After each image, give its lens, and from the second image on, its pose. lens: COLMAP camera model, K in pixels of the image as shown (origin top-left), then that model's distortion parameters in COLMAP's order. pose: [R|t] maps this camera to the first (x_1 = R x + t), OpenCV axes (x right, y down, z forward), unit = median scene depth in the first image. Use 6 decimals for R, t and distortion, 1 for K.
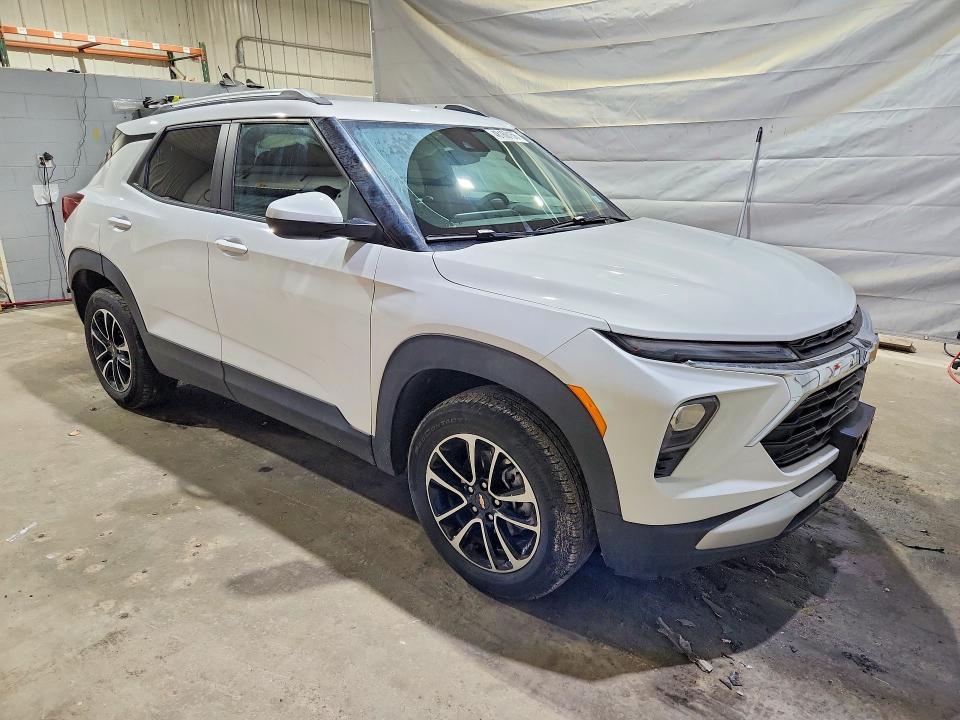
lens RADIAL K [[690.5, 0, 478.8], [0, 690.5, 341.7], [0, 0, 1]] dist [0.066797, -0.067502]
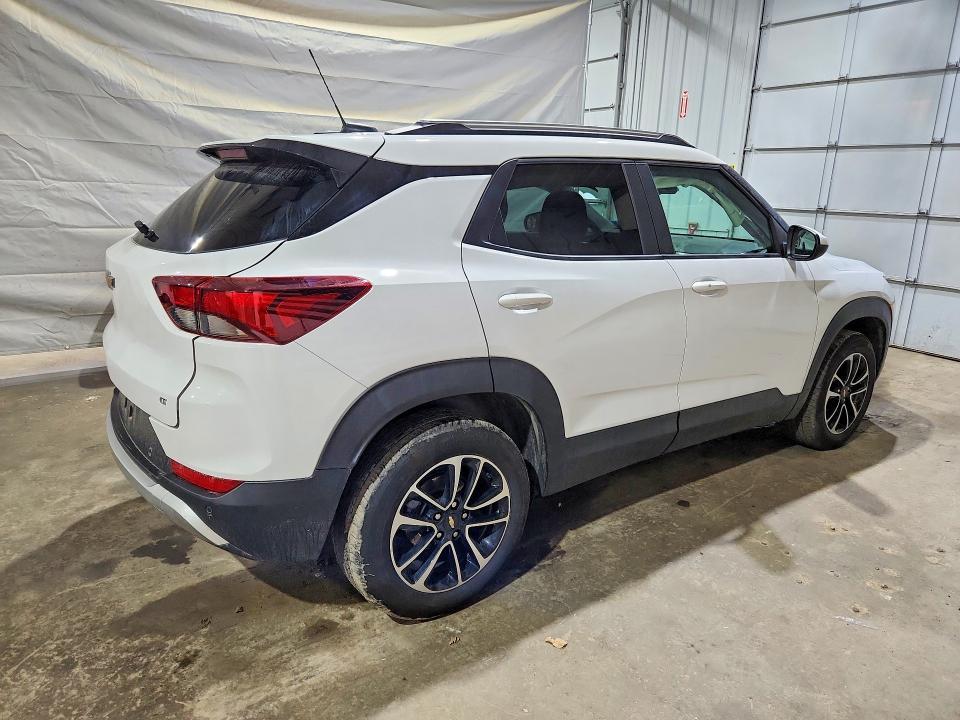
lens RADIAL K [[638.8, 0, 480.0], [0, 638.8, 360.0], [0, 0, 1]] dist [0.010591, 0.000519]
pose [[0.242553, -0.262399, 0.933978, -1.281804], [0.218678, 0.952738, 0.210879, -0.310847], [-0.945171, 0.153091, 0.288470, 1.011820]]
